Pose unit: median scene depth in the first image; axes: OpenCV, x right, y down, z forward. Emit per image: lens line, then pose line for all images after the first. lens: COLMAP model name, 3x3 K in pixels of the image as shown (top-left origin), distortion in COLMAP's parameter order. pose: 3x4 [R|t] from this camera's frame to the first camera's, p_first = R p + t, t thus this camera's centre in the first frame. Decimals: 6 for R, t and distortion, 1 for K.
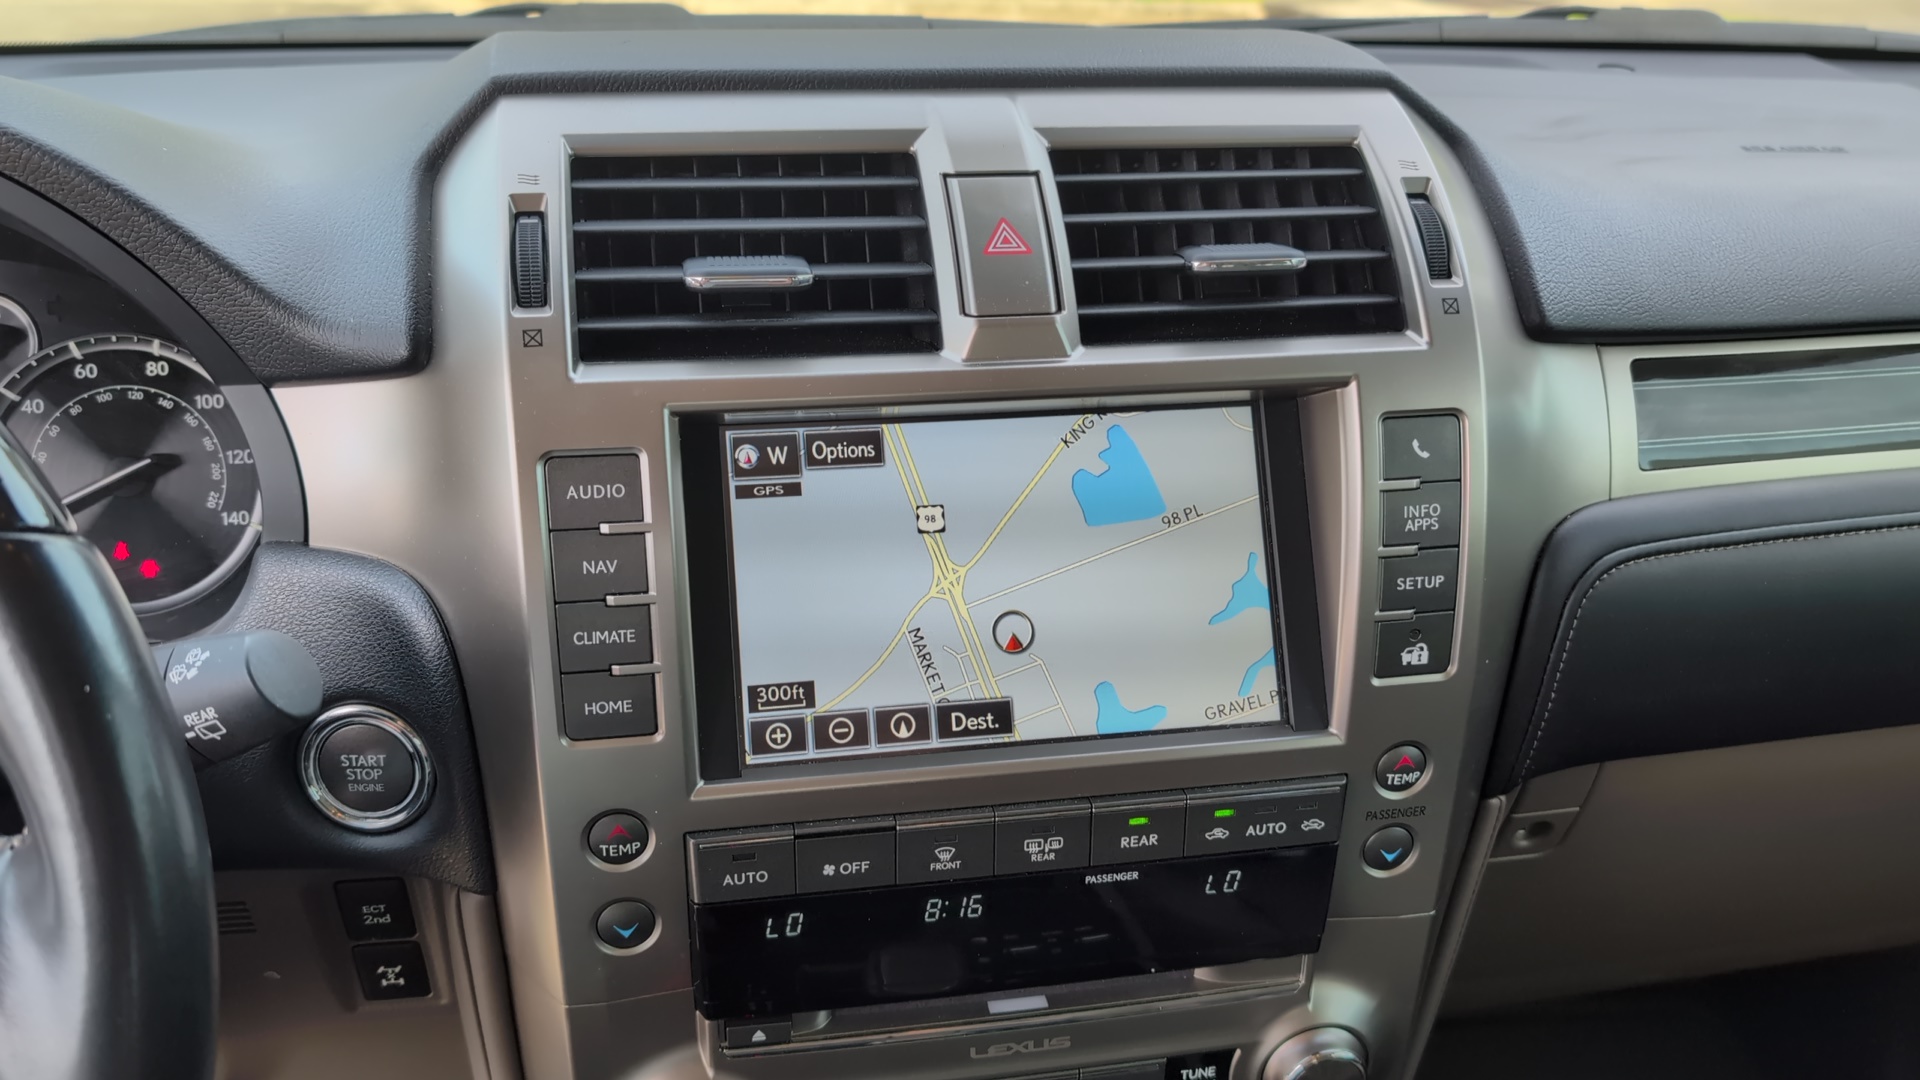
lens RADIAL K [[1456.5, 0, 960.0], [0, 1456.5, 540.0], [0, 0, 1]] dist [0.051908, -0.125038]
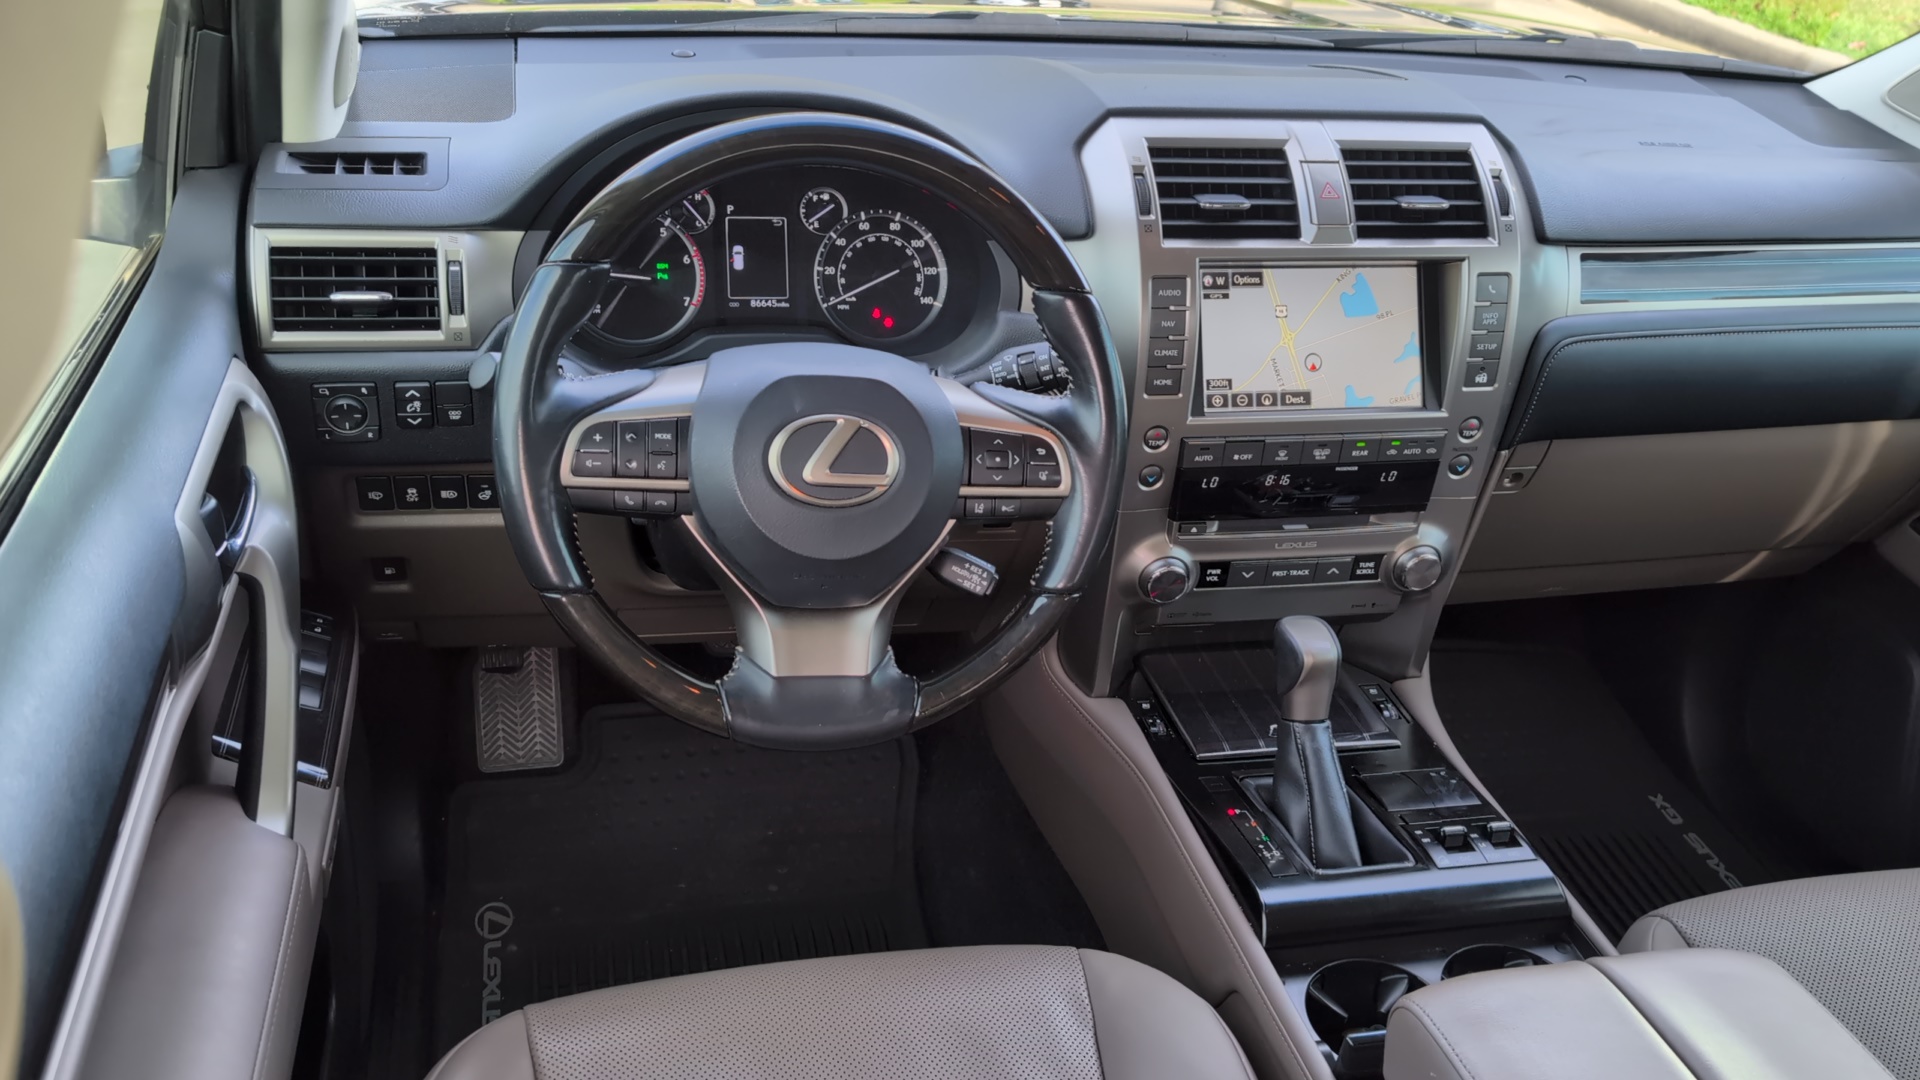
lens RADIAL K [[1456.5, 0, 960.0], [0, 1456.5, 540.0], [0, 0, 1]] dist [0.051908, -0.125038]
pose [[0.997760, 0.033263, 0.058038, -0.647406], [-0.039519, 0.993123, 0.110205, 0.109829], [-0.053973, -0.112251, 0.992213, -1.307002]]
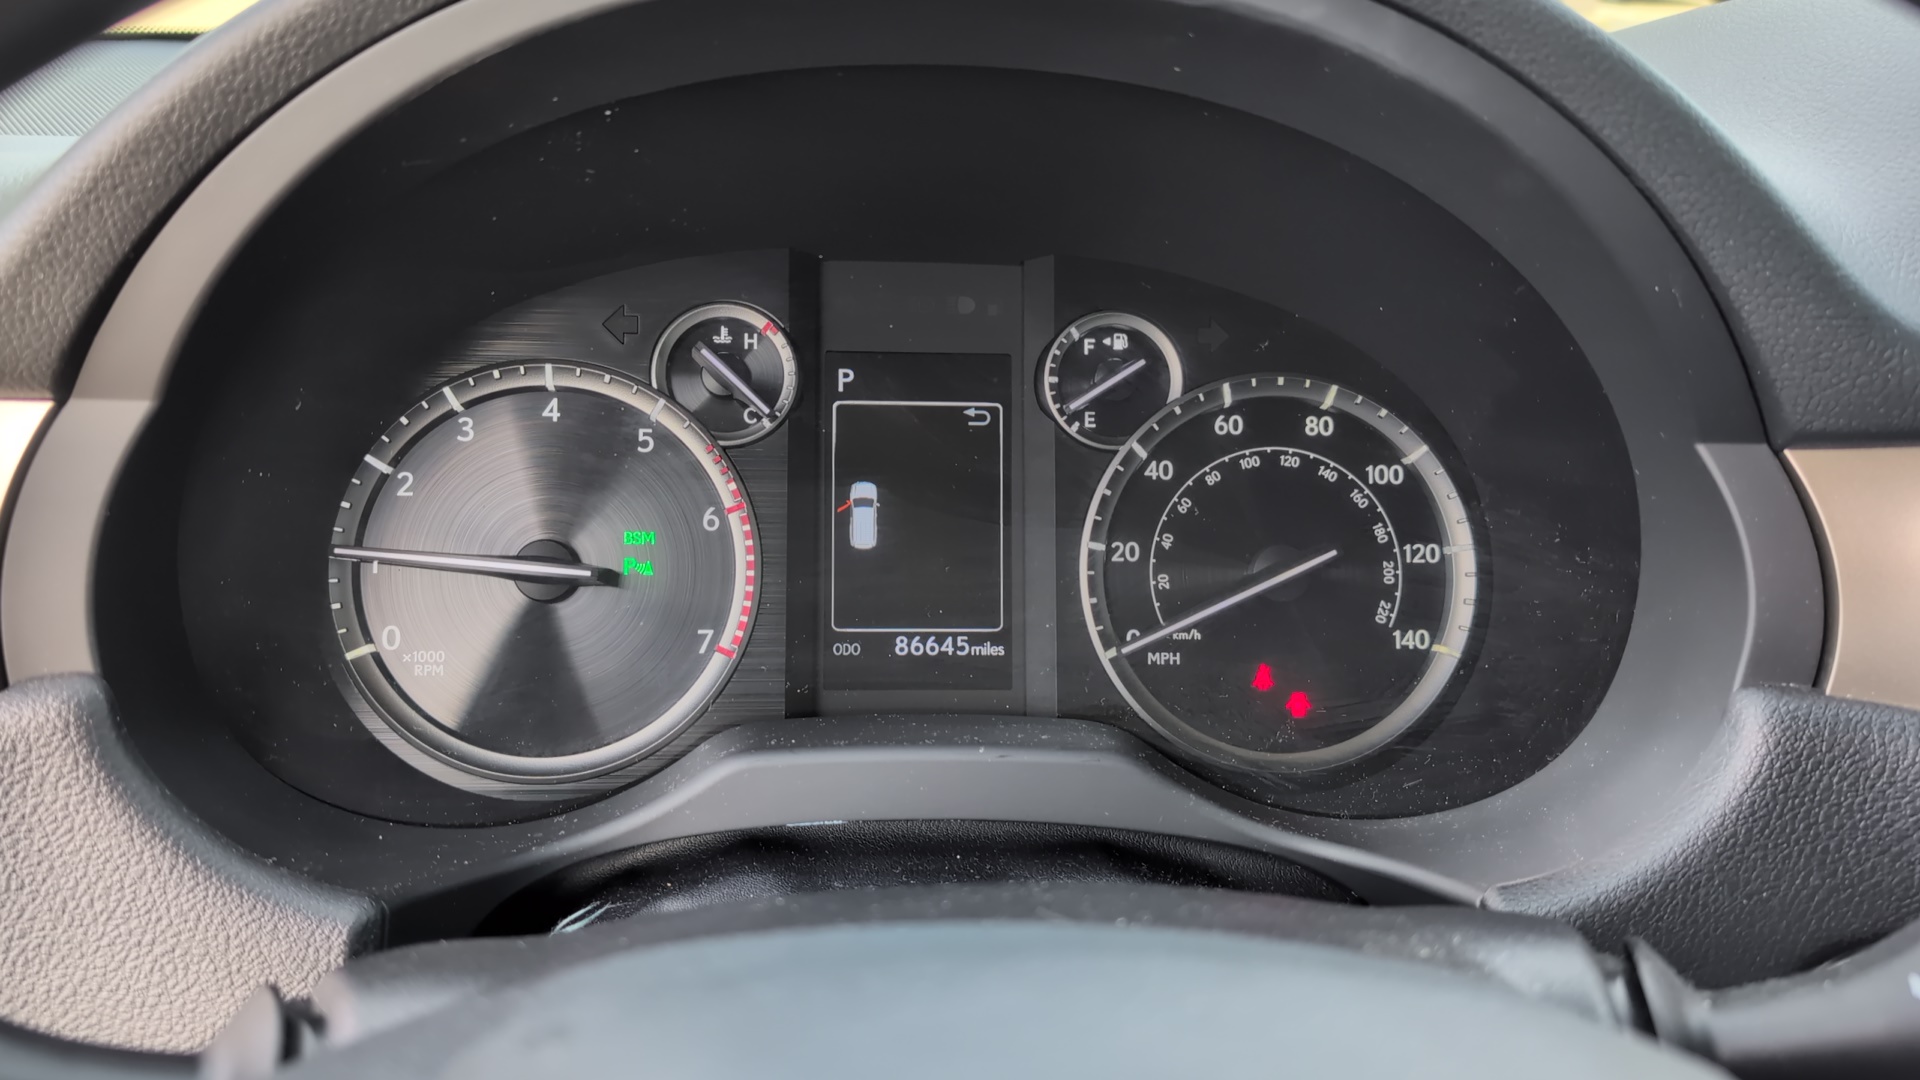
lens RADIAL K [[1481.2, 0, 967.9], [0, 1481.2, 538.0], [0, 0, 1]] dist [0.002573, -0.133792]
pose [[0.990059, 0.043088, -0.133888, -0.713506], [-0.054524, 0.995061, -0.082953, 0.008543], [0.129653, 0.089429, 0.987518, 0.303135]]
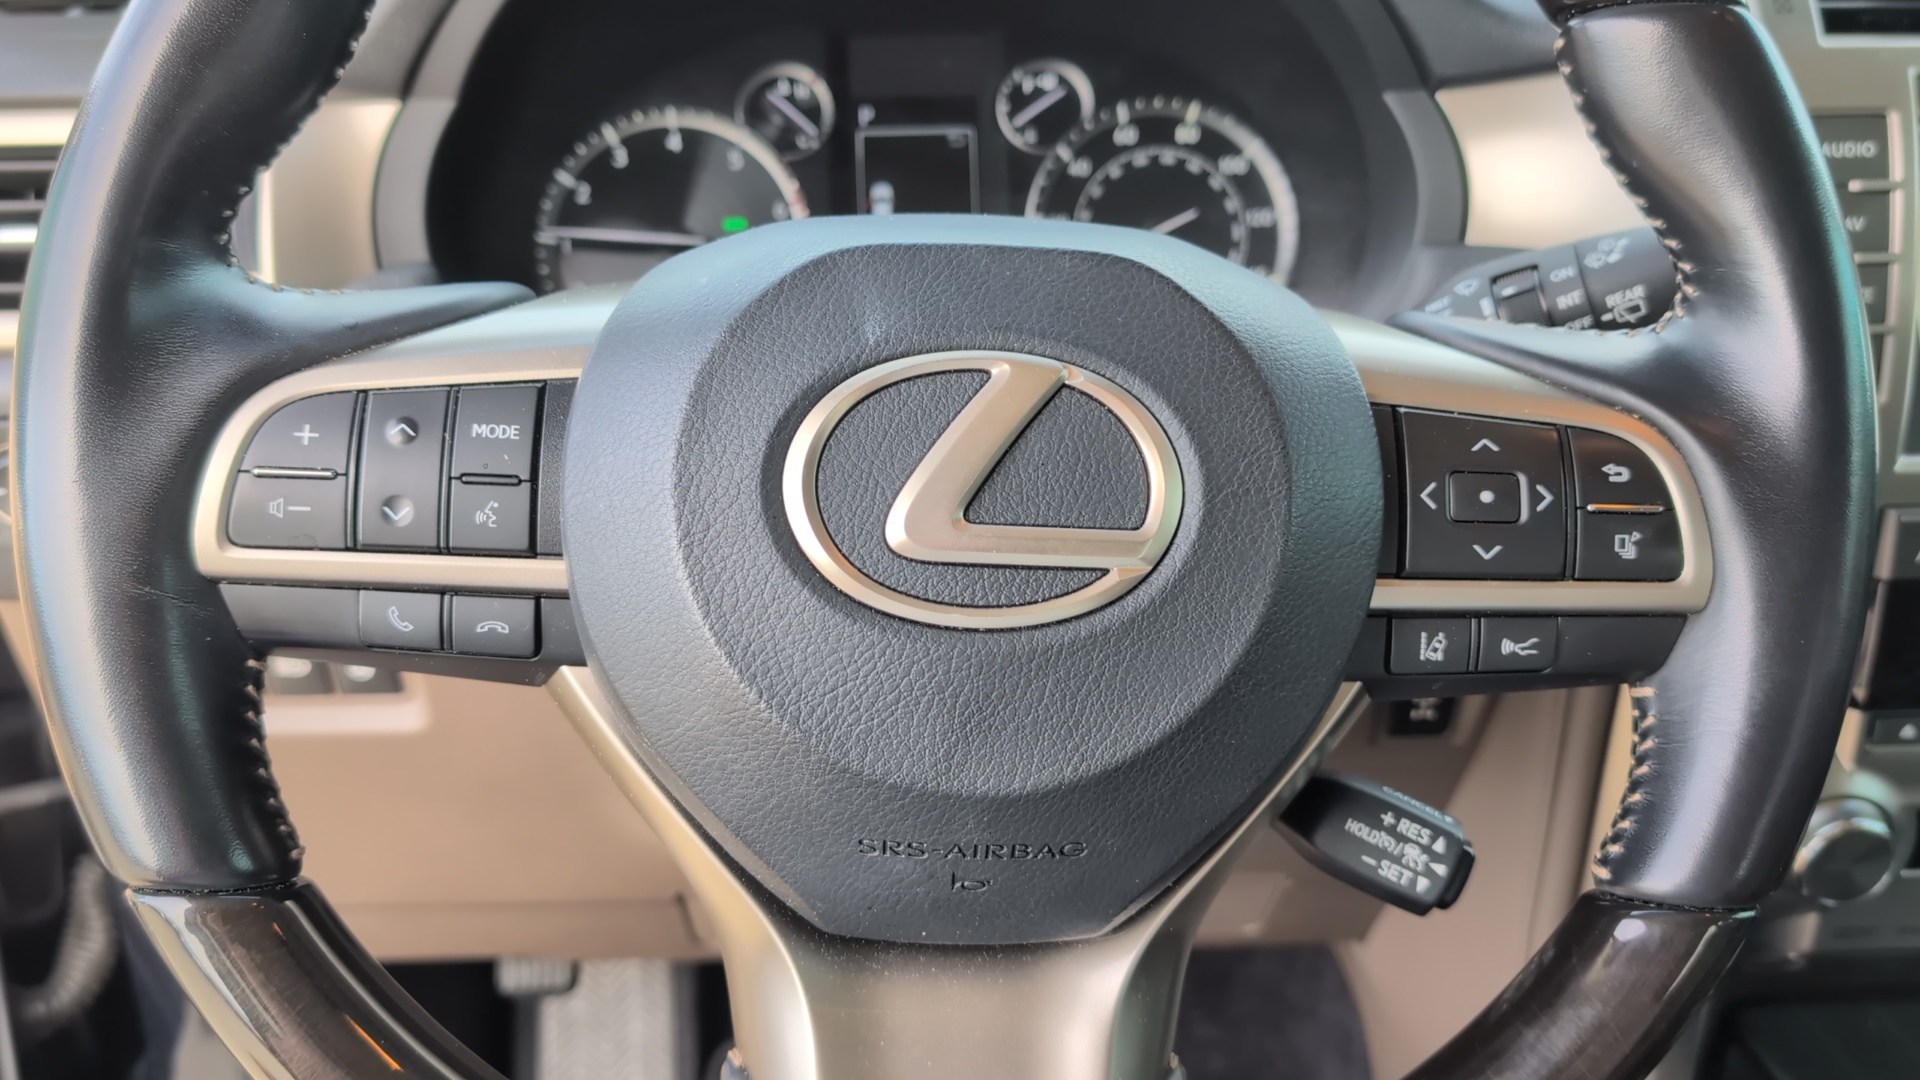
lens RADIAL K [[1481.2, 0, 967.9], [0, 1481.2, 538.0], [0, 0, 1]] dist [0.002573, -0.133792]
pose [[0.987184, 0.011682, -0.159159, -0.611740], [-0.019746, 0.998595, -0.049179, 0.266858], [0.158361, 0.051691, 0.986027, -0.082648]]
